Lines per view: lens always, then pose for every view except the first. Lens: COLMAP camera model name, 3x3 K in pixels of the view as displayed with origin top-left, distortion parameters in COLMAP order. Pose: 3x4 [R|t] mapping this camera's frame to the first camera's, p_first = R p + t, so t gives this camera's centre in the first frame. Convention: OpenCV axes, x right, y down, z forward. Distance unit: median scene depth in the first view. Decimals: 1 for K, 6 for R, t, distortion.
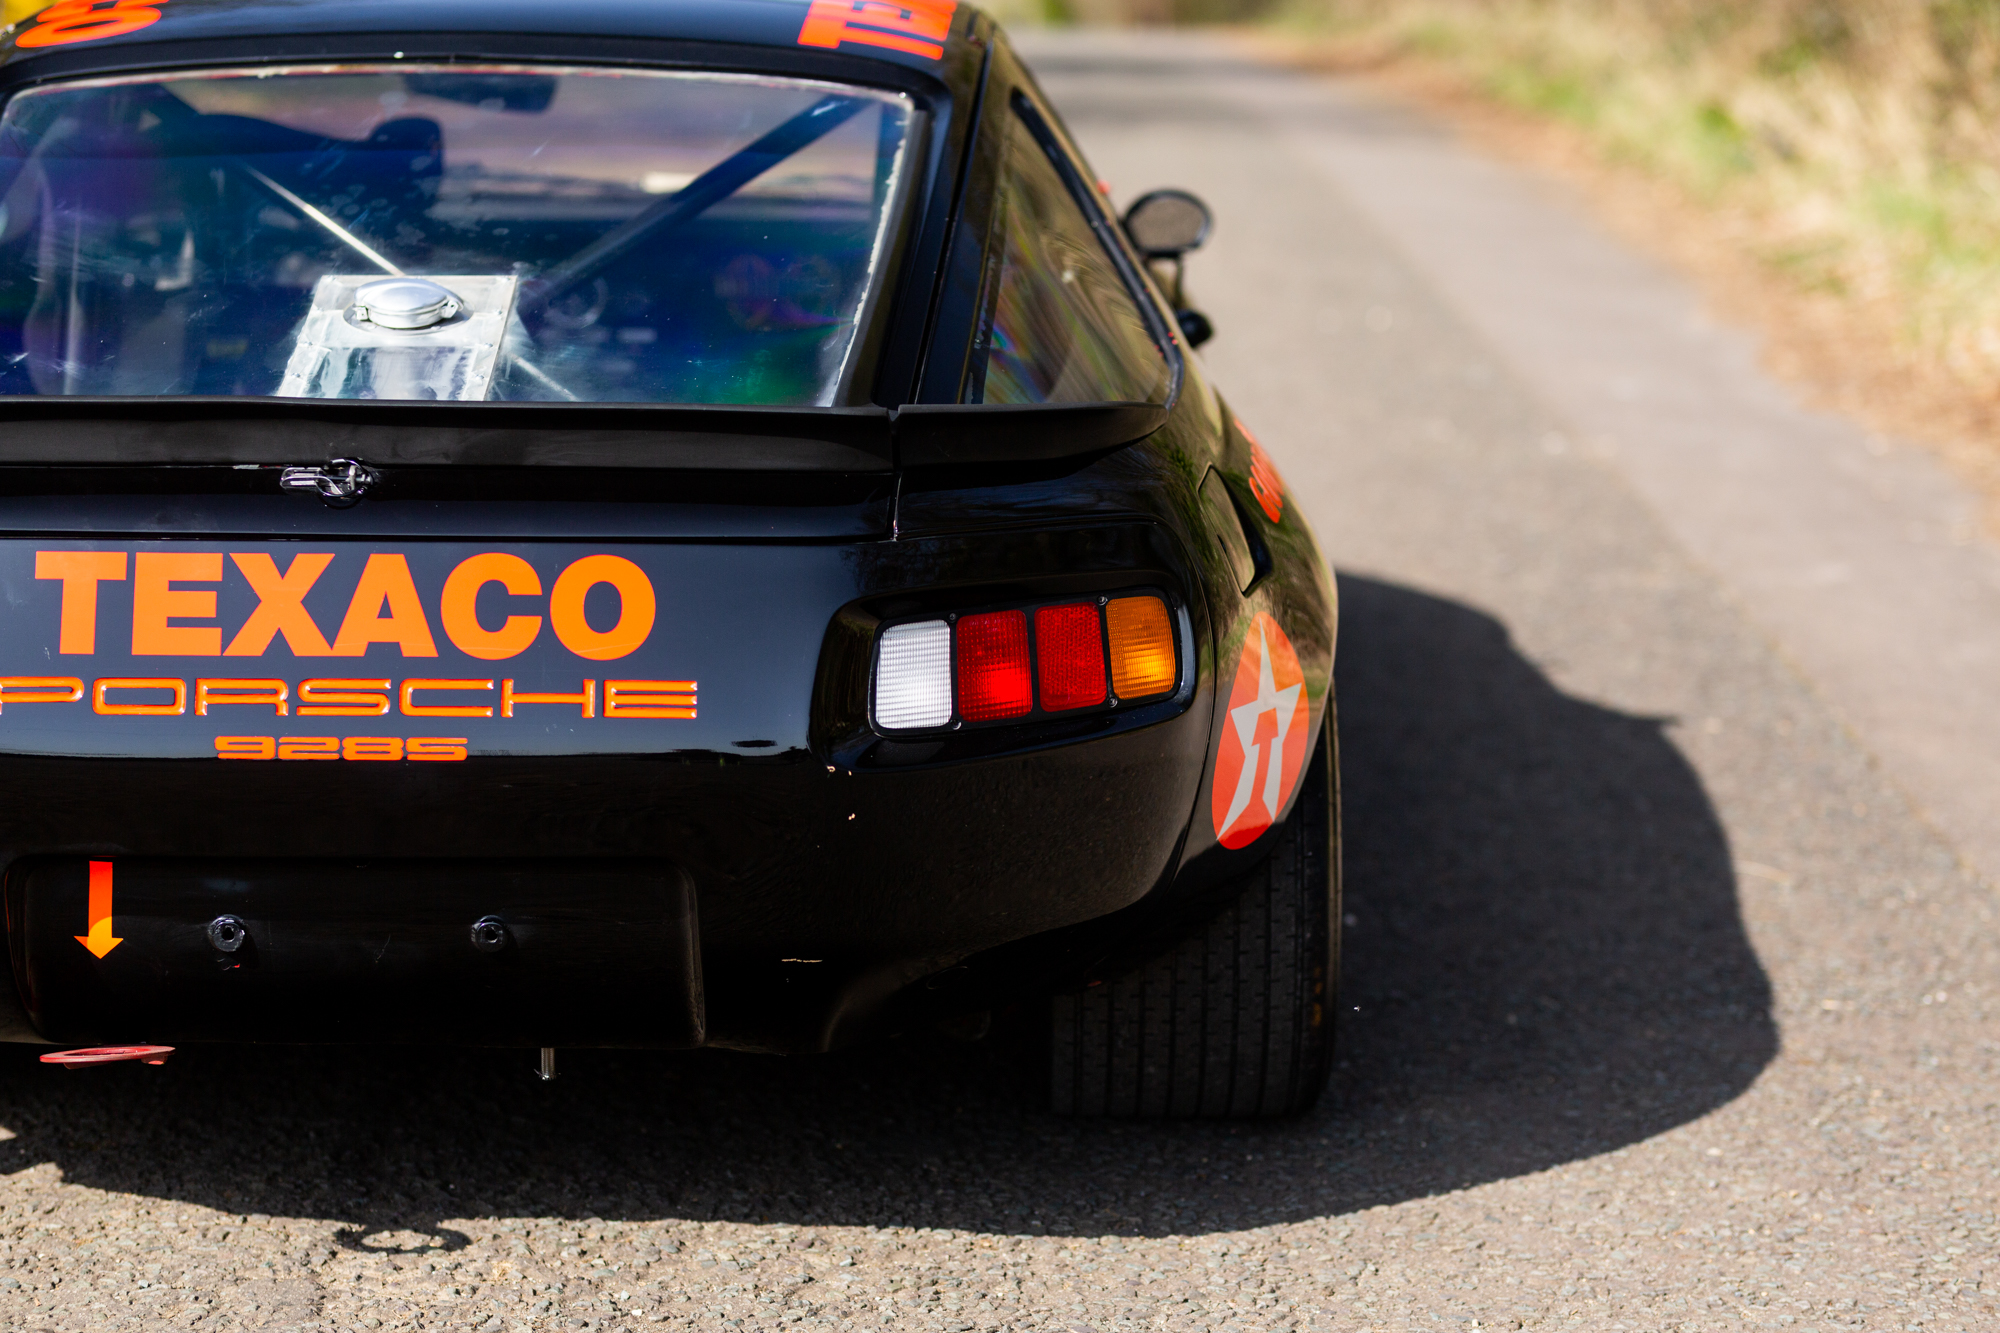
lens RADIAL K [[4619.7, 0, 1000.2], [0, 4619.7, 641.9], [0, 0, 1]] dist [-0.000198, 0.021585]
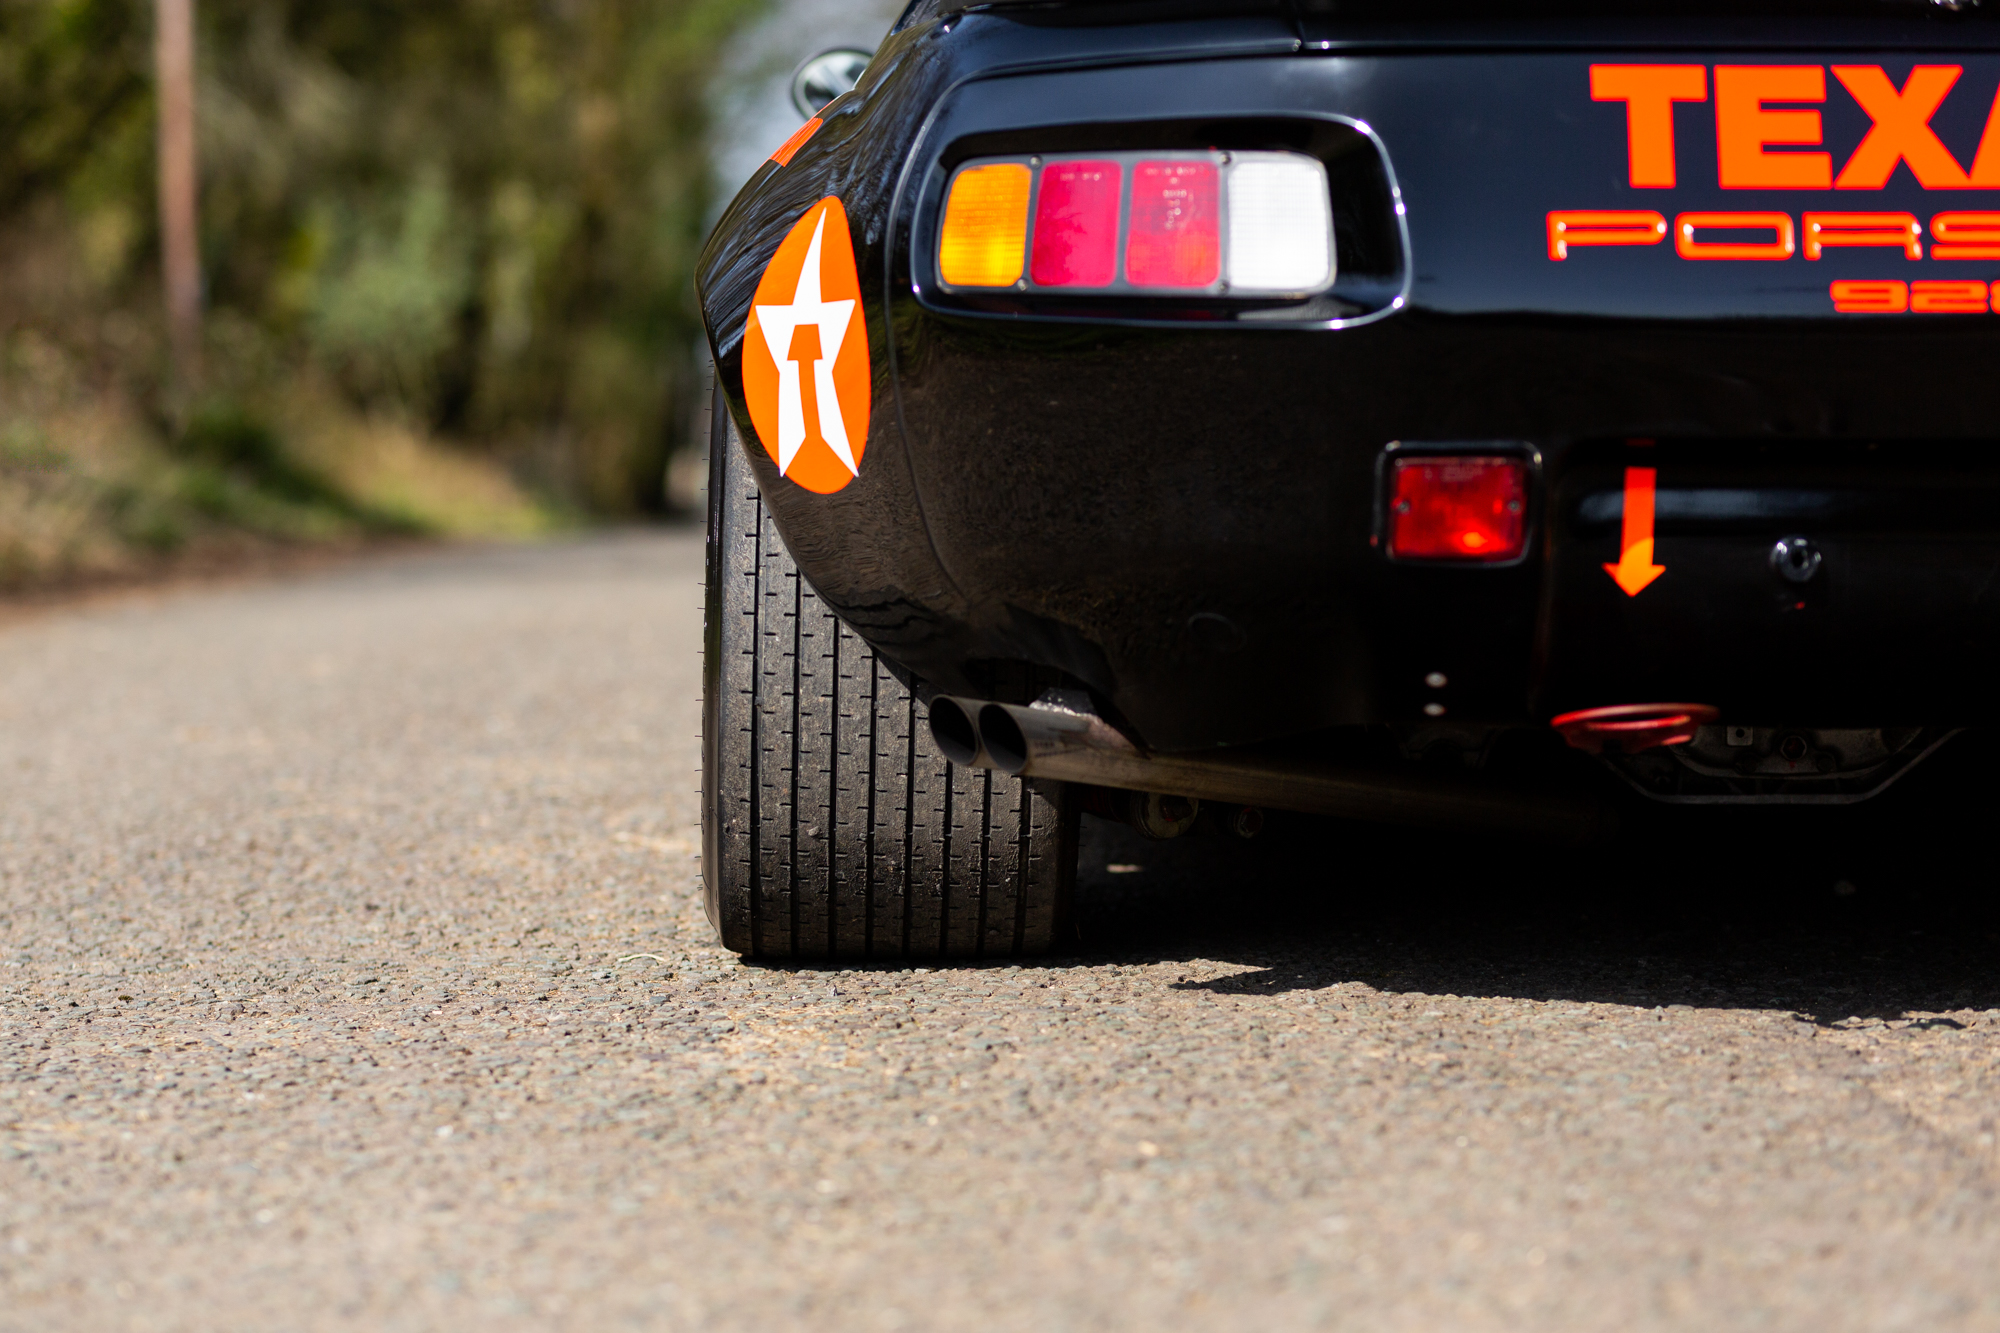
lens RADIAL K [[5110.7, 0, 892.1], [0, 5110.7, 668.8], [0, 0, 1]] dist [0.002271, 0.183783]
pose [[0.999983, -0.003803, 0.004400, -0.330350], [0.004311, 0.992527, -0.121951, 0.190692], [-0.003903, 0.121967, 0.992526, 0.123781]]
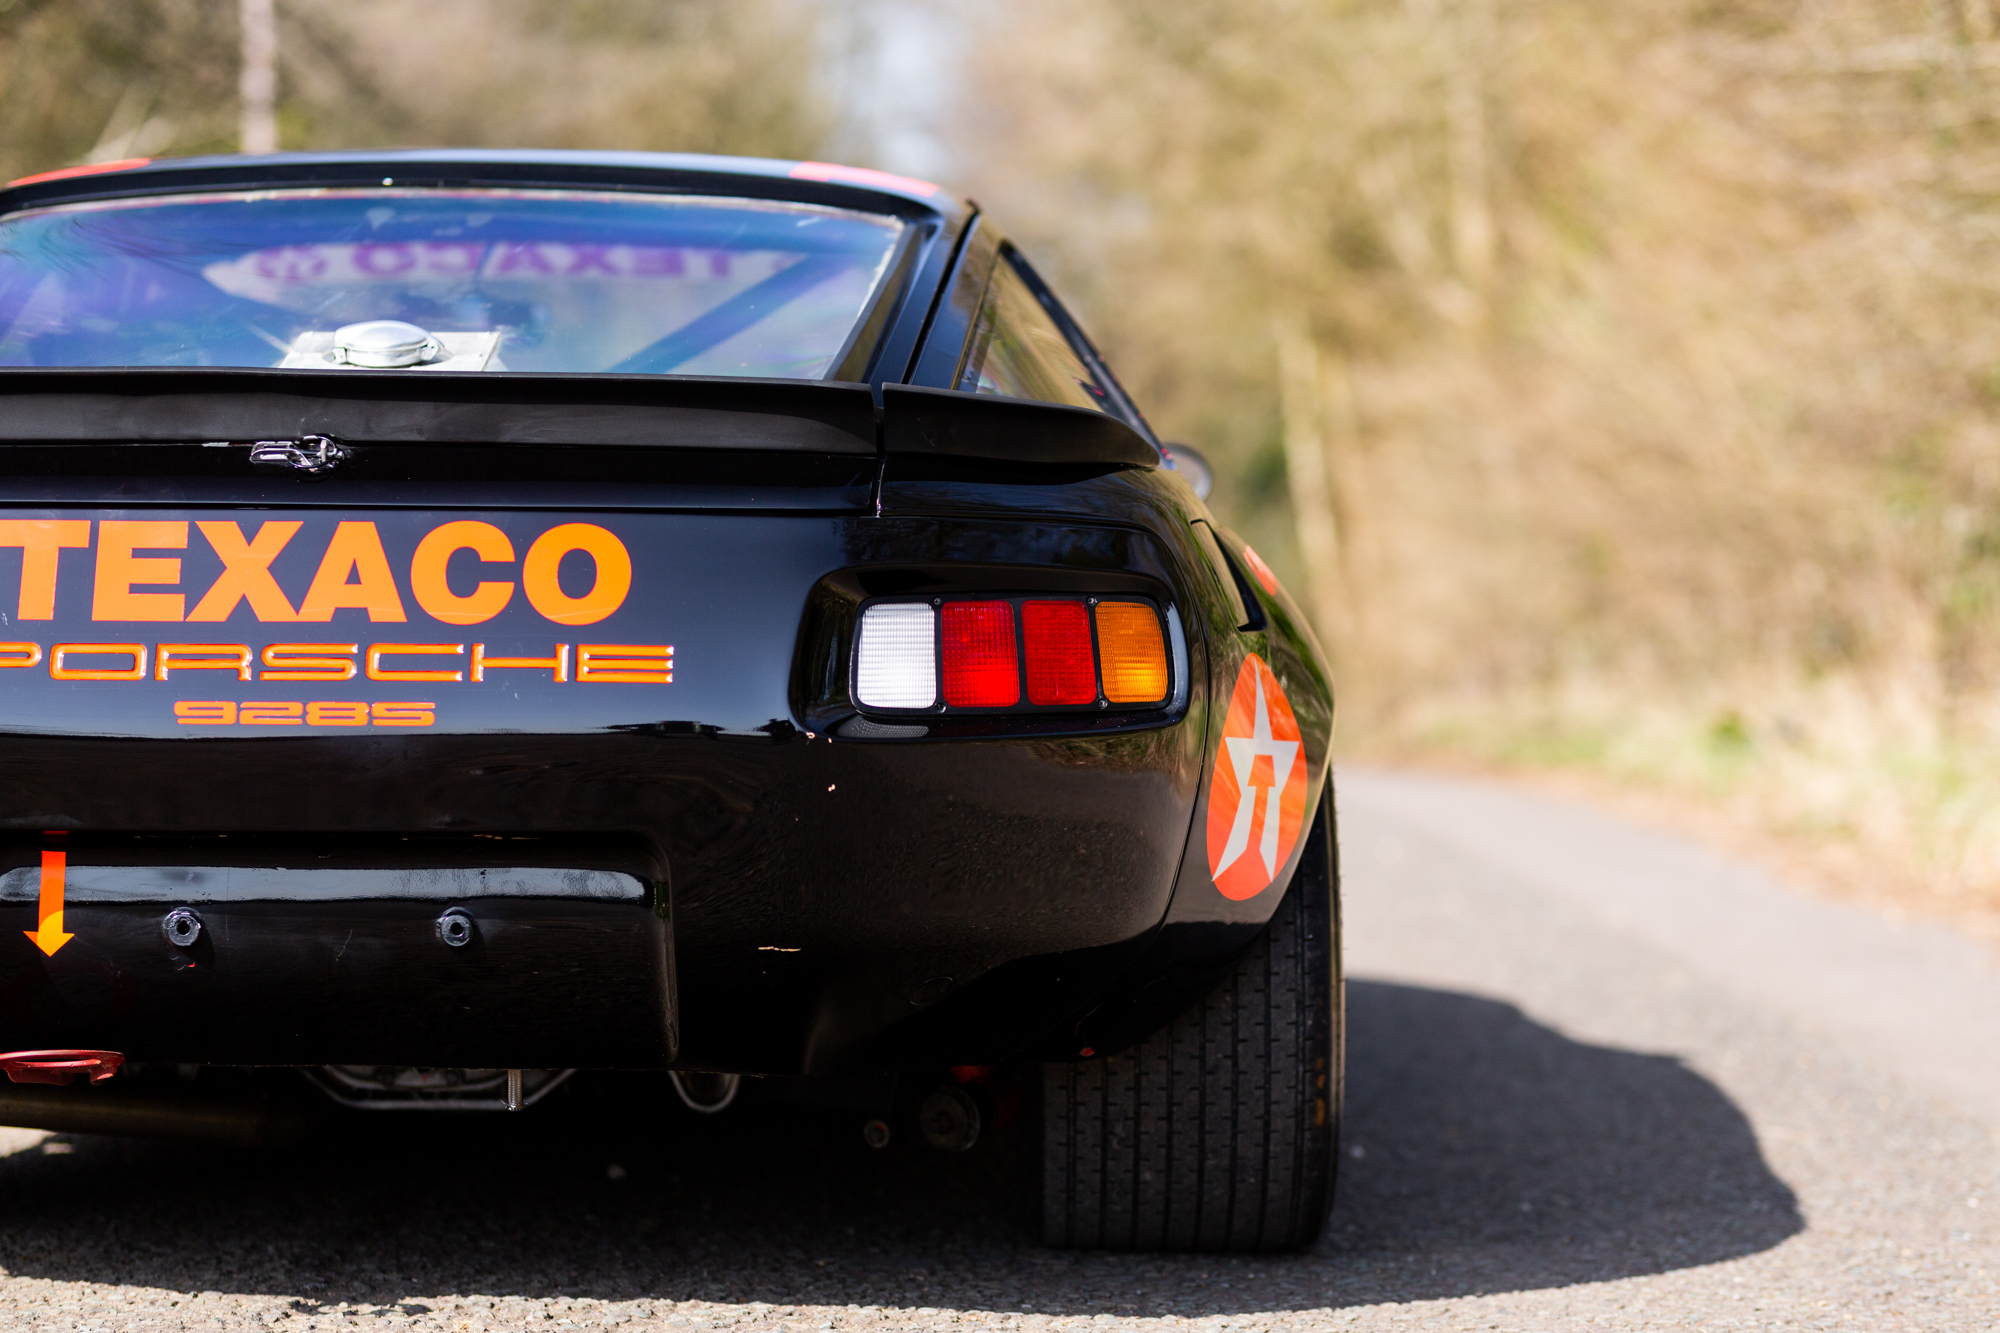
lens RADIAL K [[4619.7, 0, 1000.2], [0, 4619.7, 641.9], [0, 0, 1]] dist [-0.000198, 0.021585]
pose [[0.999994, -0.001030, -0.003347, 0.006264], [0.000443, 0.985293, -0.170872, 0.170153], [0.003474, 0.170869, 0.985288, 0.042779]]
